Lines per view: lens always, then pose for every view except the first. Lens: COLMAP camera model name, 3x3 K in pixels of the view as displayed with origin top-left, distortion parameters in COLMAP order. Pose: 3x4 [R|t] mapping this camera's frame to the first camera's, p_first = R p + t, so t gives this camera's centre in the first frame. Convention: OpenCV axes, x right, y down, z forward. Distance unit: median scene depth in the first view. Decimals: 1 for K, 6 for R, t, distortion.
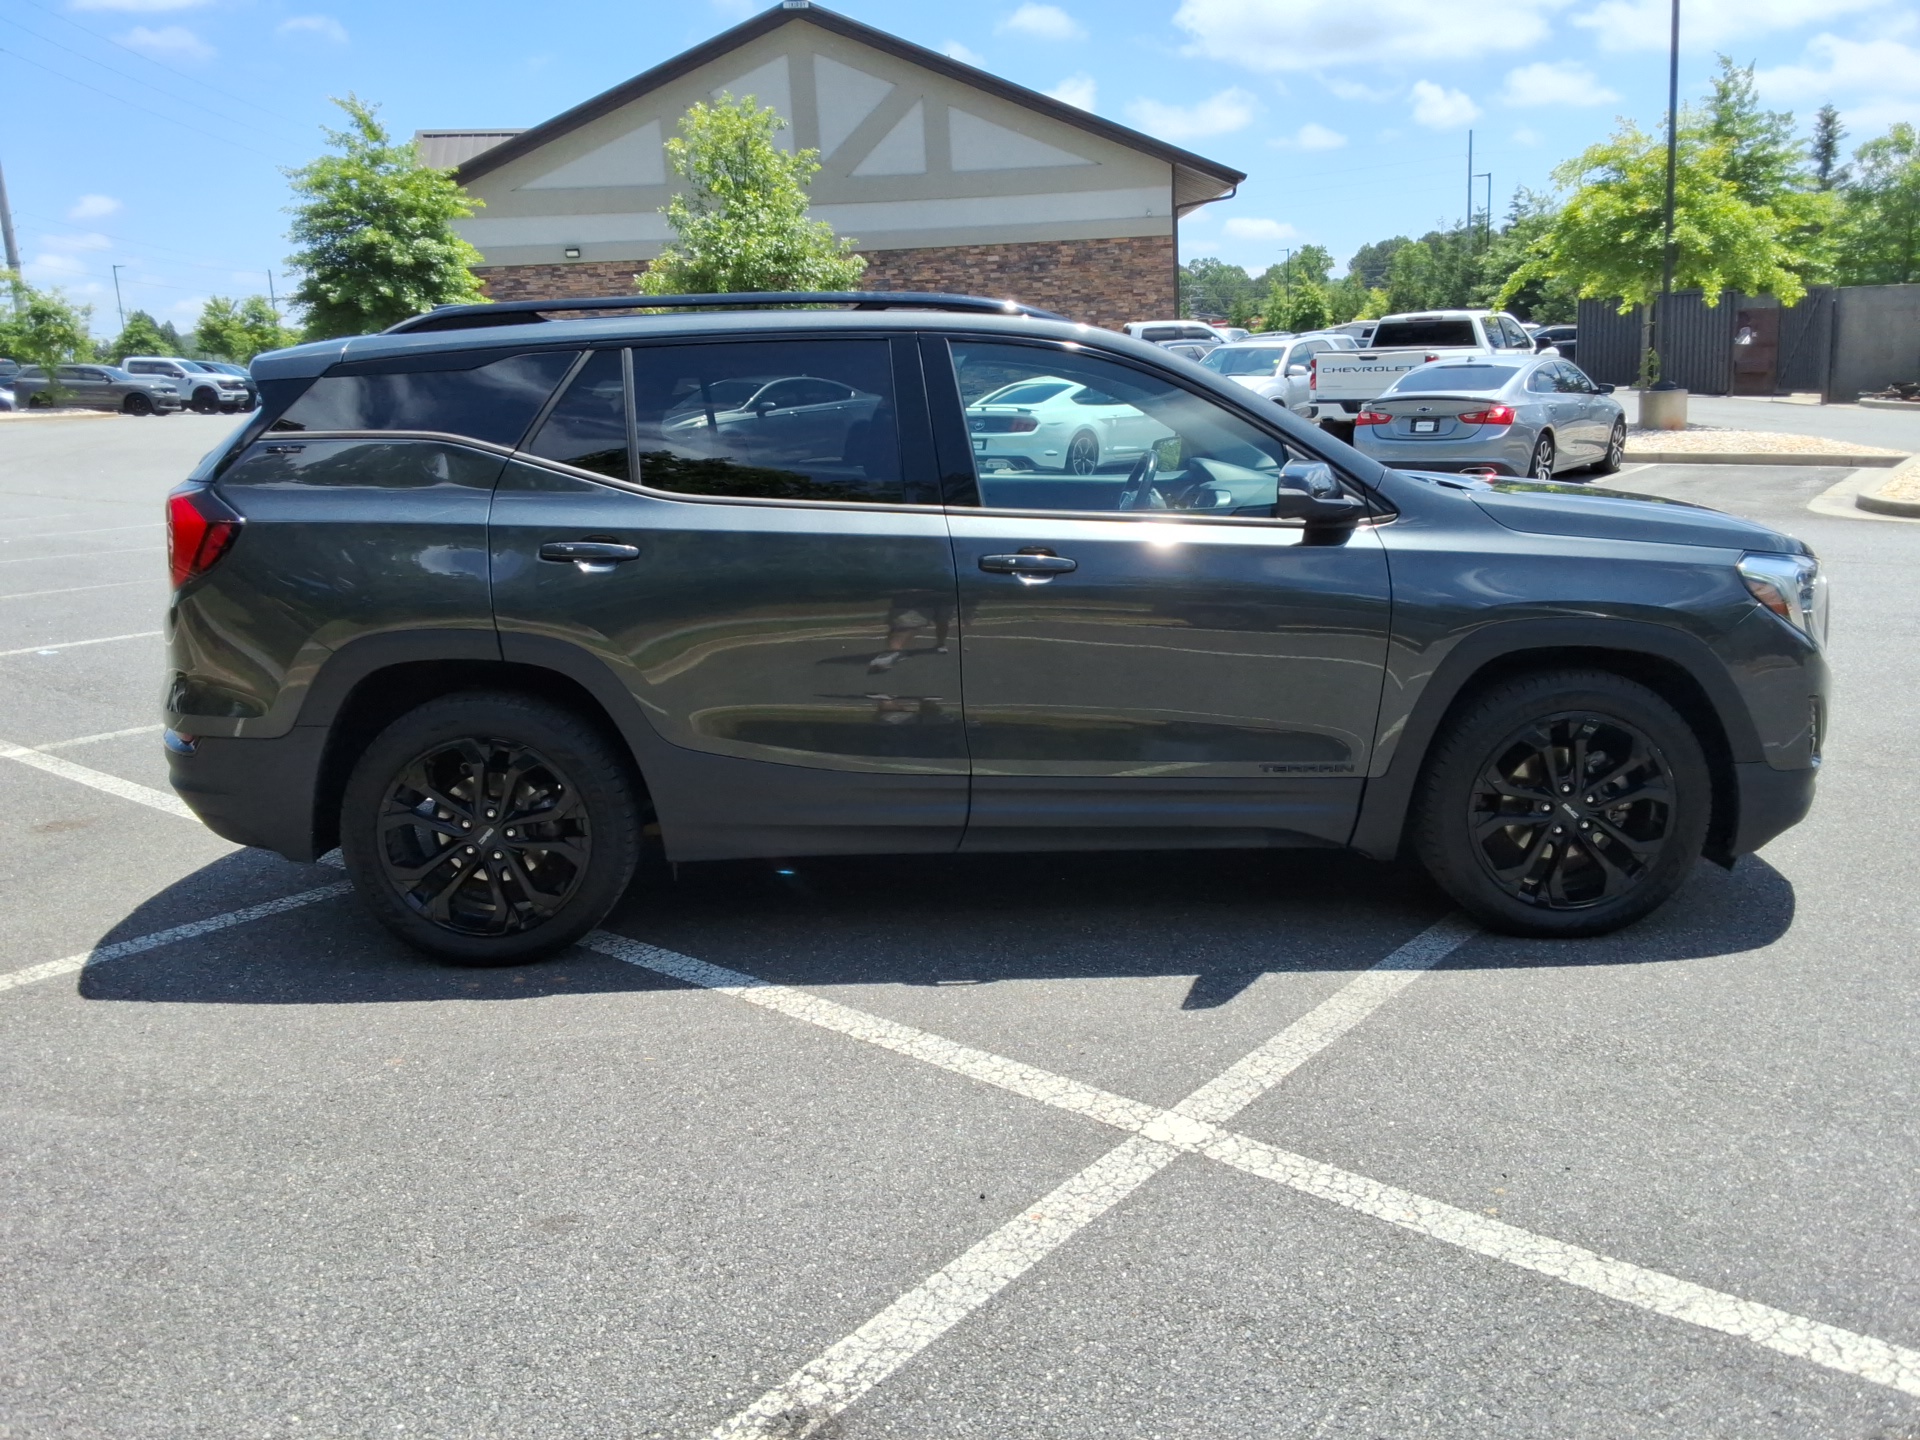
lens RADIAL K [[1560.8, 0, 956.7], [0, 1560.8, 708.2], [0, 0, 1]] dist [0.082080, -0.141340]
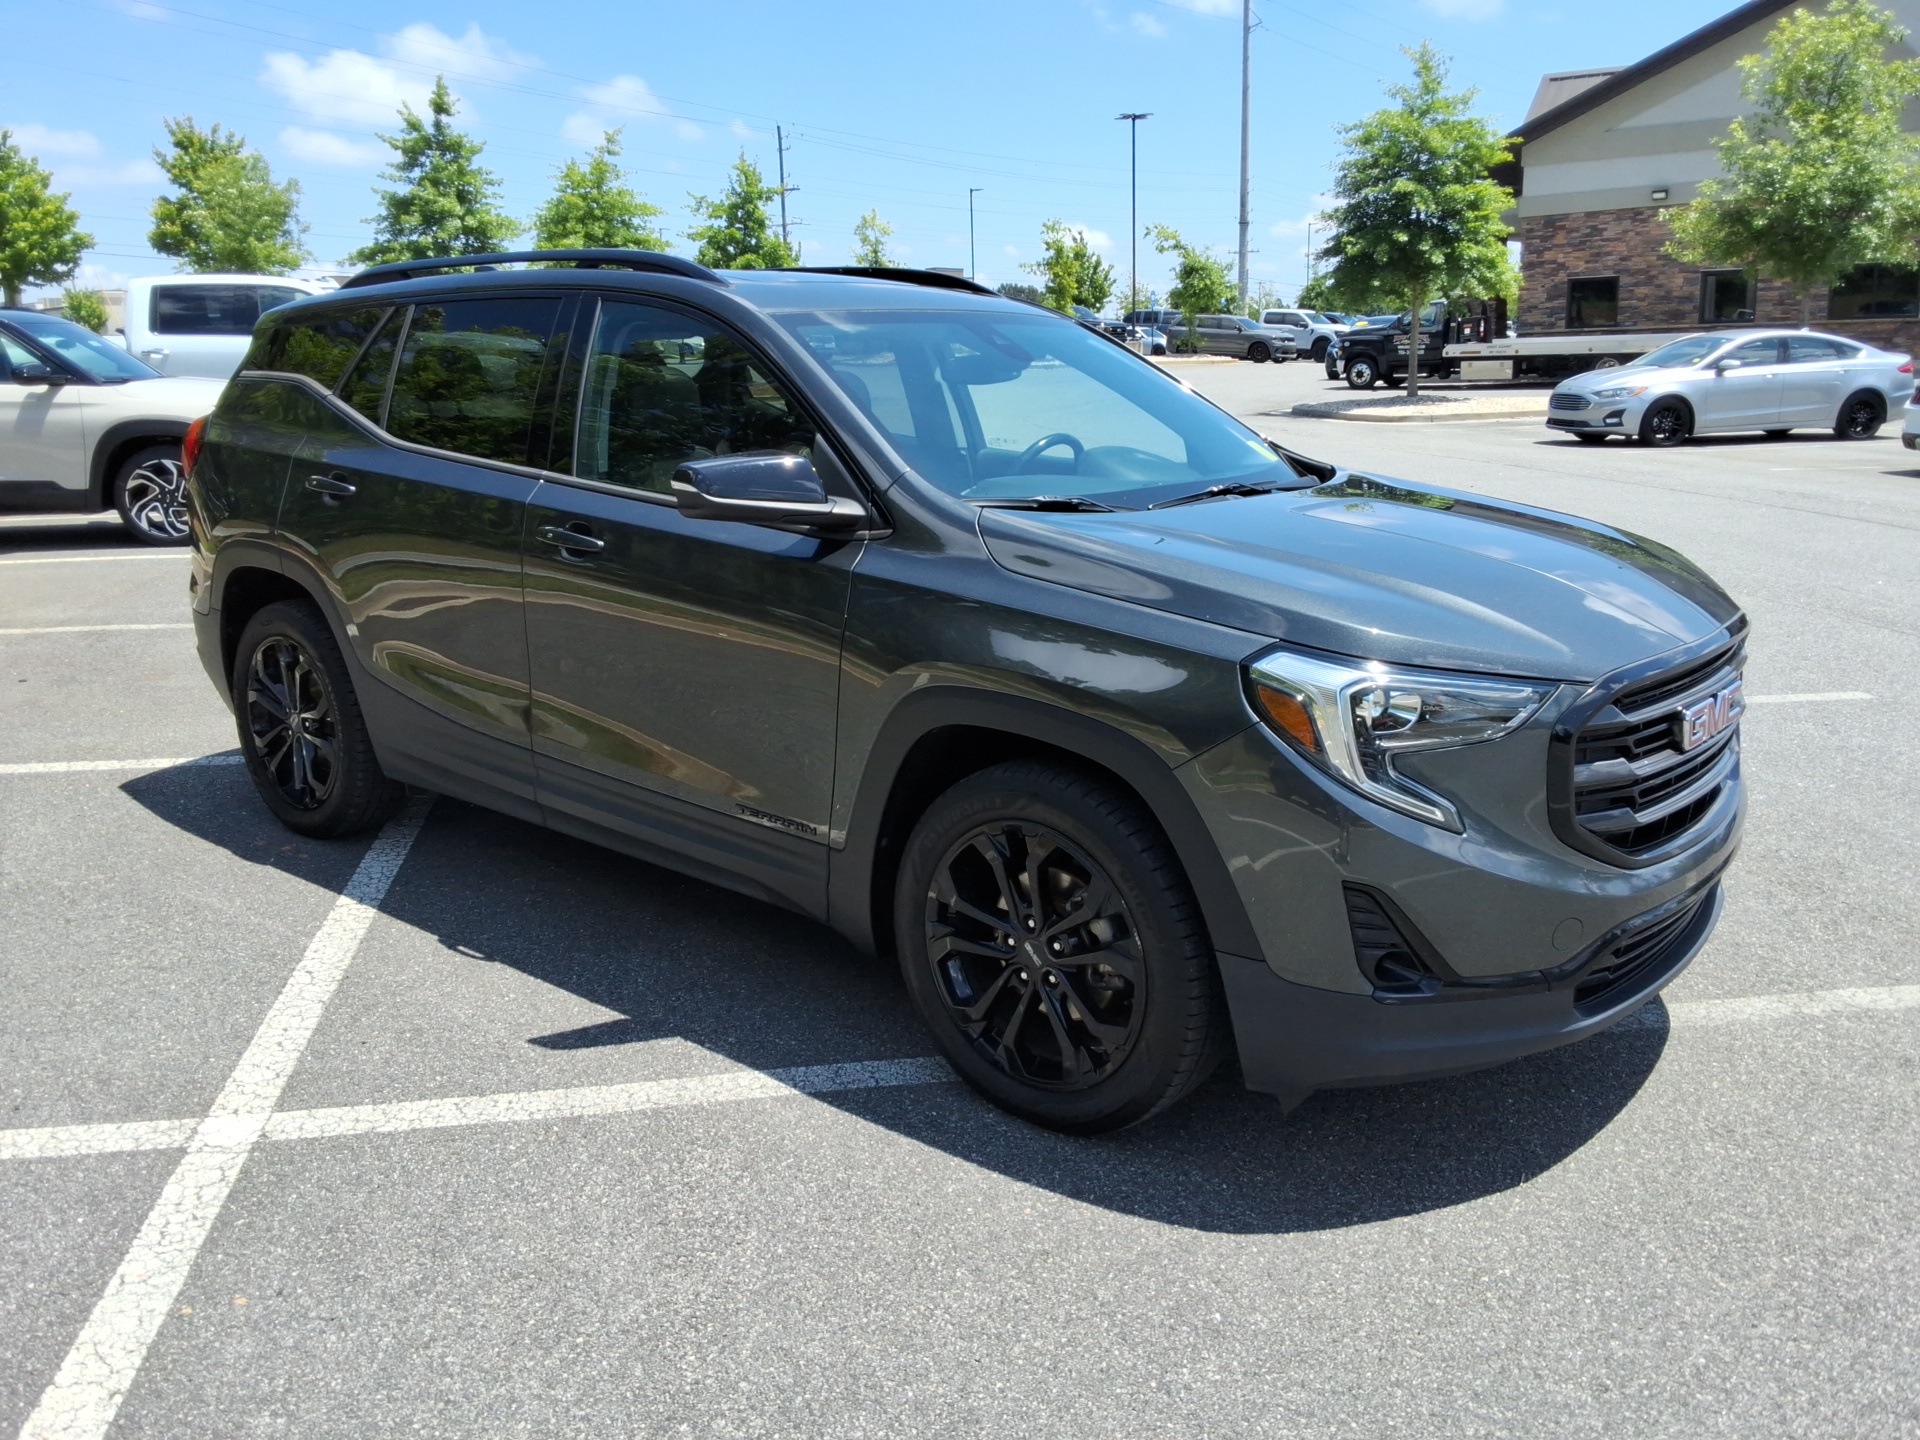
lens RADIAL K [[1559.6, 0, 966.6], [0, 1559.6, 700.3], [0, 0, 1]] dist [0.076335, -0.134737]
pose [[0.746934, 0.166341, -0.643755, 0.095135], [-0.149973, 0.985399, 0.080610, -0.012107], [0.647764, 0.036335, 0.760974, 0.049524]]
